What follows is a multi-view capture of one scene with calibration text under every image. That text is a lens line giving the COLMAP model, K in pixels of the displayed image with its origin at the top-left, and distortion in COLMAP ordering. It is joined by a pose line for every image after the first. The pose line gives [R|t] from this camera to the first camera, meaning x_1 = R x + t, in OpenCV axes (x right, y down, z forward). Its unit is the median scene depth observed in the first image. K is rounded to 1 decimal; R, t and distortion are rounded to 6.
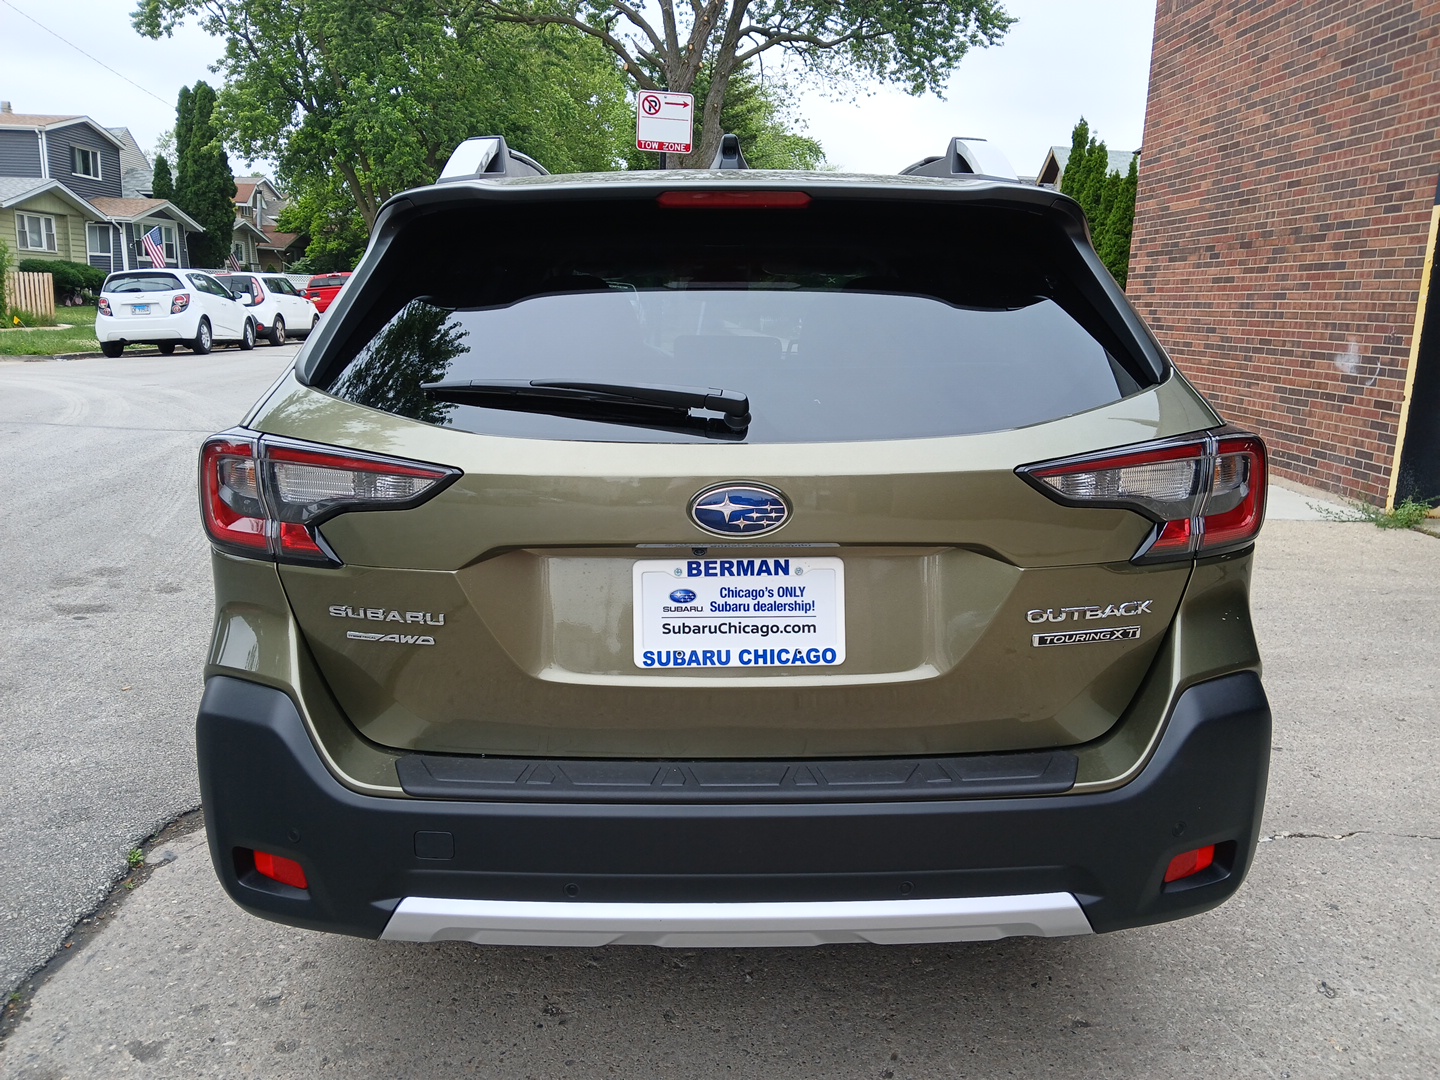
lens RADIAL K [[1149.0, 0, 720.0], [0, 1149.0, 540.0], [0, 0, 1]] dist [-0.017159, -0.010720]
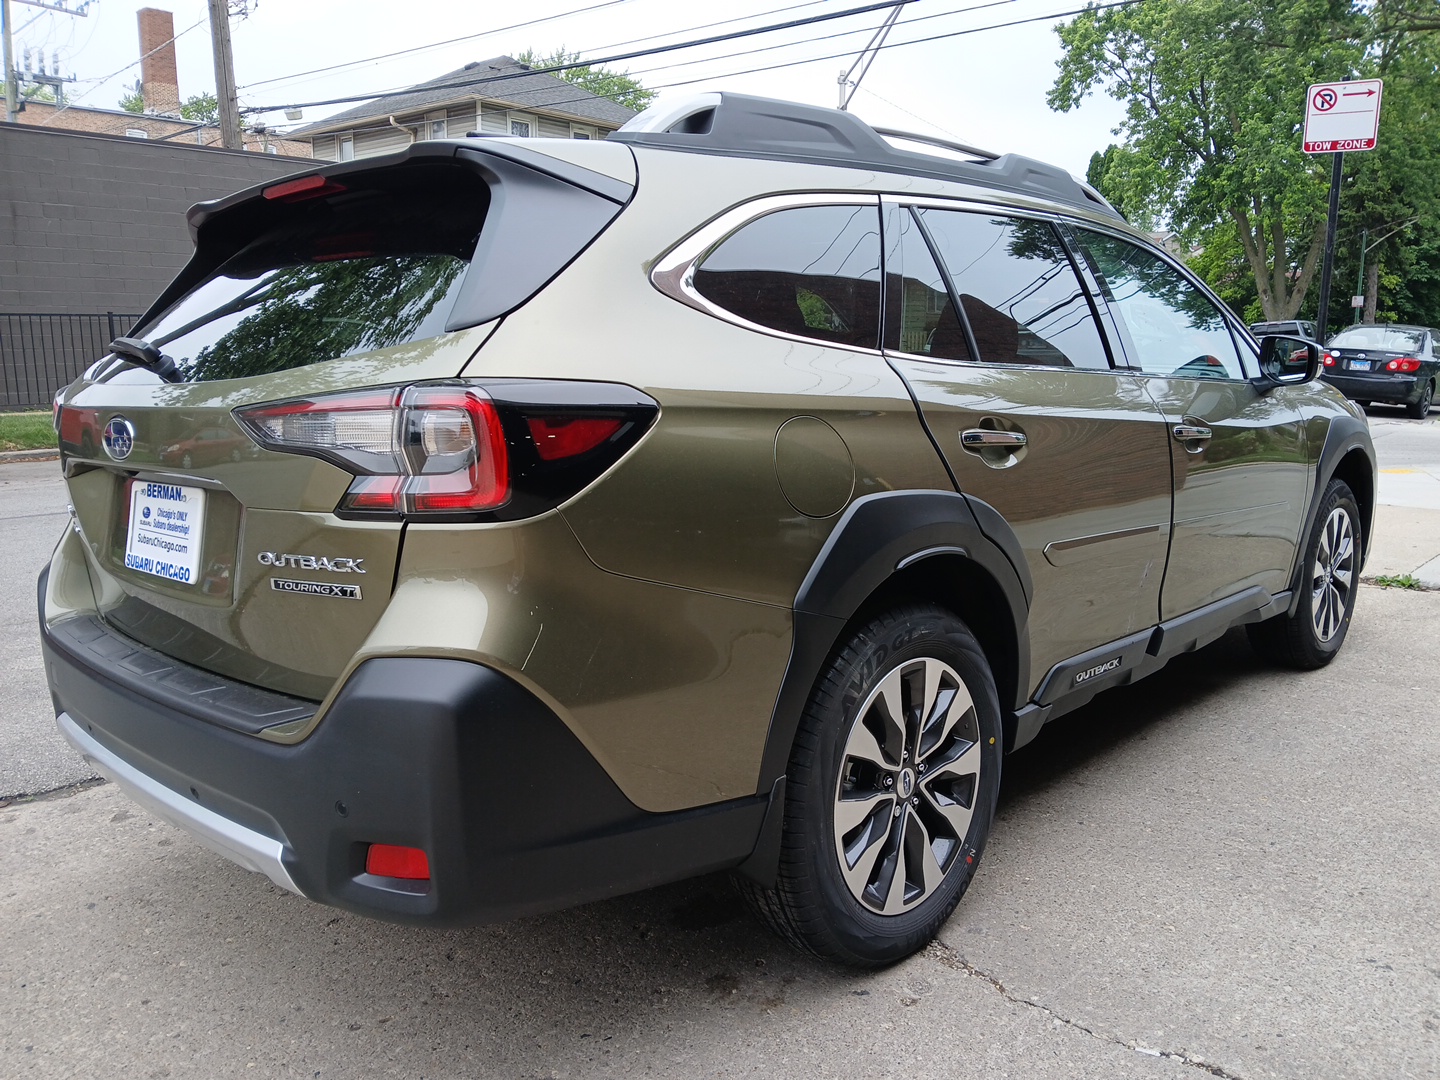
lens RADIAL K [[1149.0, 0, 720.0], [0, 1149.0, 540.0], [0, 0, 1]] dist [-0.017159, -0.010720]
pose [[0.717041, 0.090765, -0.691097, 0.280940], [-0.122650, 0.992445, 0.003087, -0.000153], [0.686156, 0.082550, 0.722756, 0.122608]]
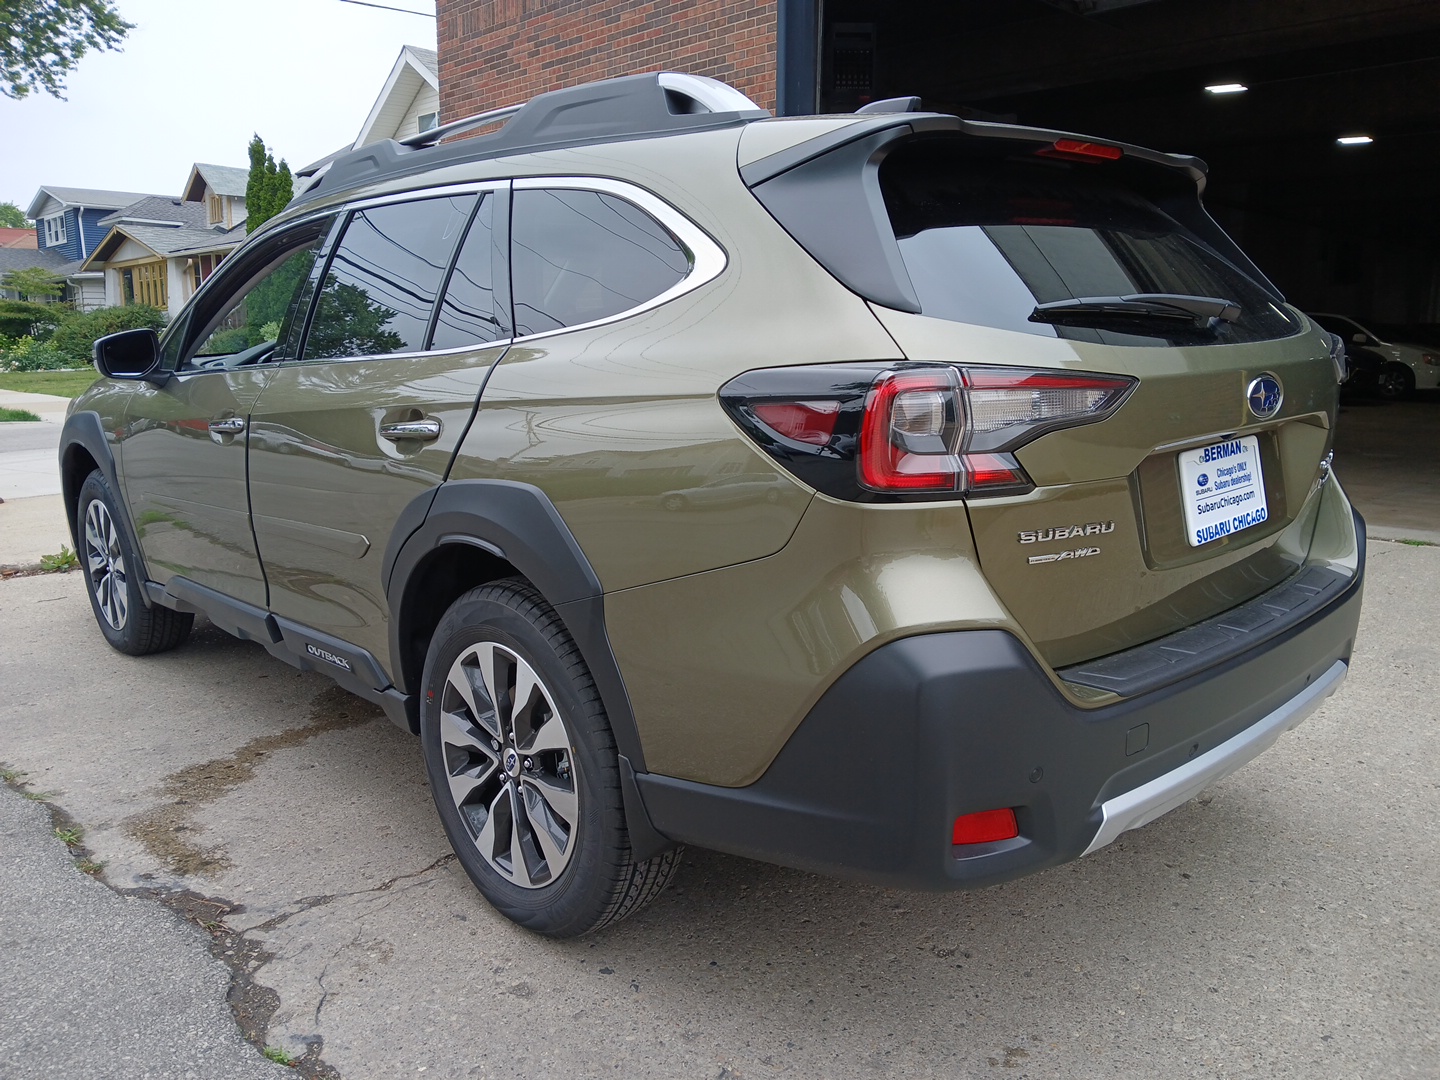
lens RADIAL K [[1149.0, 0, 720.0], [0, 1149.0, 540.0], [0, 0, 1]] dist [-0.017159, -0.010720]
pose [[0.726905, -0.145470, 0.671154, -0.265176], [0.161433, 0.986117, 0.038894, -0.003421], [-0.667495, 0.080074, 0.740297, 0.106933]]
